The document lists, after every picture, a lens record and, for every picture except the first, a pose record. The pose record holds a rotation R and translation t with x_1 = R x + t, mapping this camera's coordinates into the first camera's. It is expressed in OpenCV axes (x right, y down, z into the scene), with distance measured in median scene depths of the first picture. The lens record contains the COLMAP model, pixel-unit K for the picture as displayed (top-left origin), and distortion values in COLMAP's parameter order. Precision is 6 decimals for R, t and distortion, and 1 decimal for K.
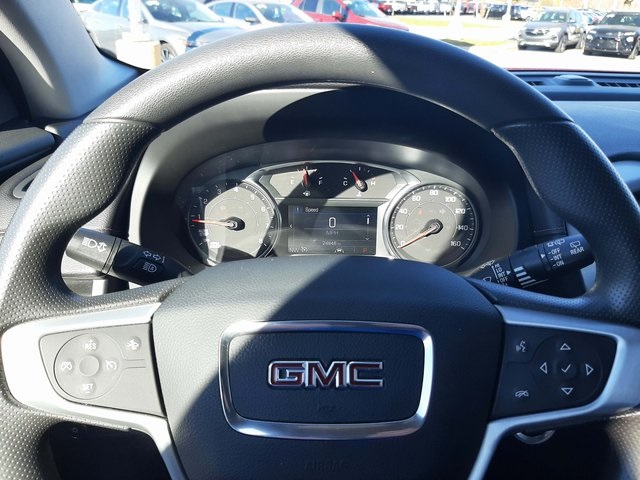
lens RADIAL K [[503.8, 0, 318.8], [0, 503.8, 264.2], [0, 0, 1]] dist [0.037052, -0.100198]
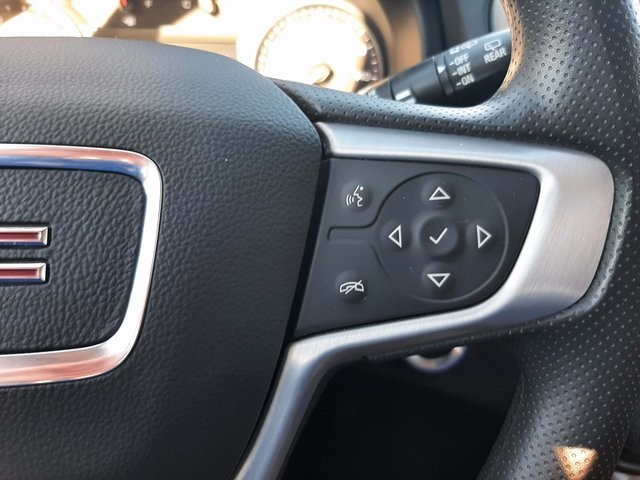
lens RADIAL K [[503.8, 0, 318.8], [0, 503.8, 264.2], [0, 0, 1]] dist [0.037052, -0.100198]
pose [[0.997811, -0.024131, 0.061565, 0.253921], [0.014362, 0.987896, 0.154454, 0.116282], [-0.064547, -0.153231, 0.986080, 0.379762]]
